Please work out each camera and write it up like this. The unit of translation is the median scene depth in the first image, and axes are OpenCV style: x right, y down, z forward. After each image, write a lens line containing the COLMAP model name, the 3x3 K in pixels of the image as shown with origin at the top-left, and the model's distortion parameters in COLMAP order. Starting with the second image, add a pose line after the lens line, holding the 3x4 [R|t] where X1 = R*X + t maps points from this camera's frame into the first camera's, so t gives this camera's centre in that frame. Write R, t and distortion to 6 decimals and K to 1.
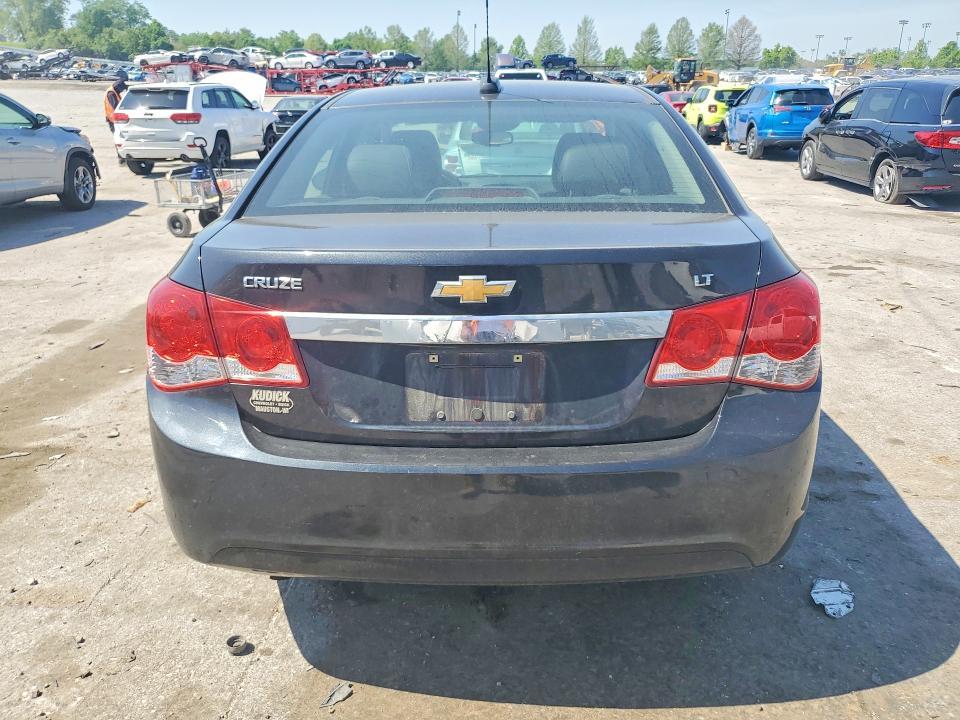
lens RADIAL K [[757.7, 0, 480.2], [0, 757.7, 359.6], [0, 0, 1]] dist [-0.002478, 0.010665]
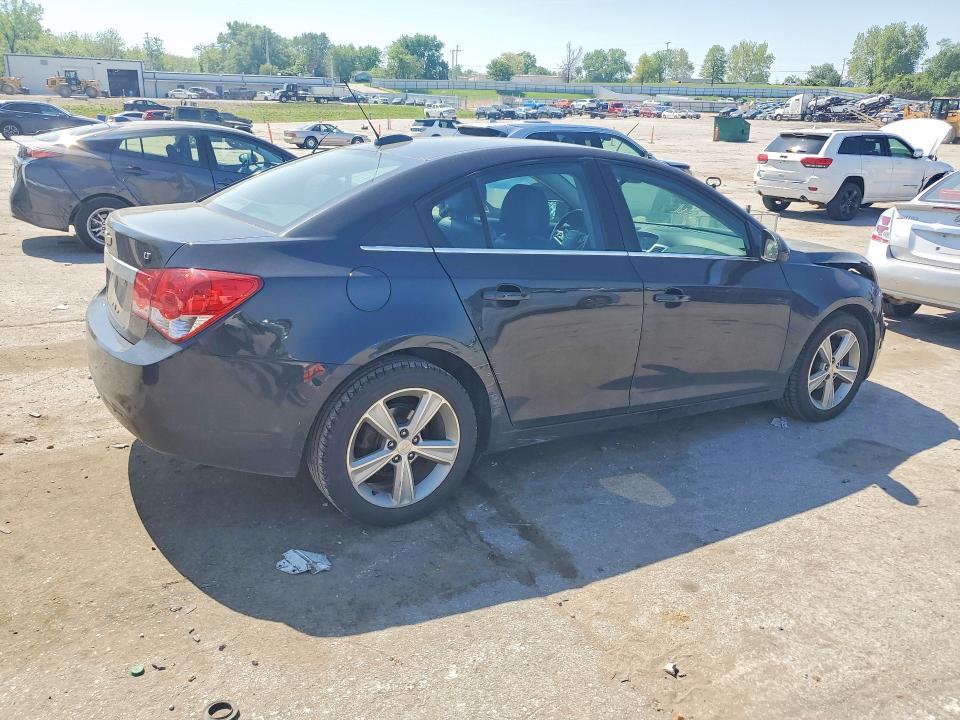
lens RADIAL K [[757.7, 0, 480.6], [0, 757.7, 360.3], [0, 0, 1]] dist [-0.002478, 0.010665]
pose [[0.546986, 0.267090, -0.793391, 0.253463], [-0.305519, 0.946058, 0.107851, -0.035397], [0.779400, 0.183404, 0.599082, 0.074564]]
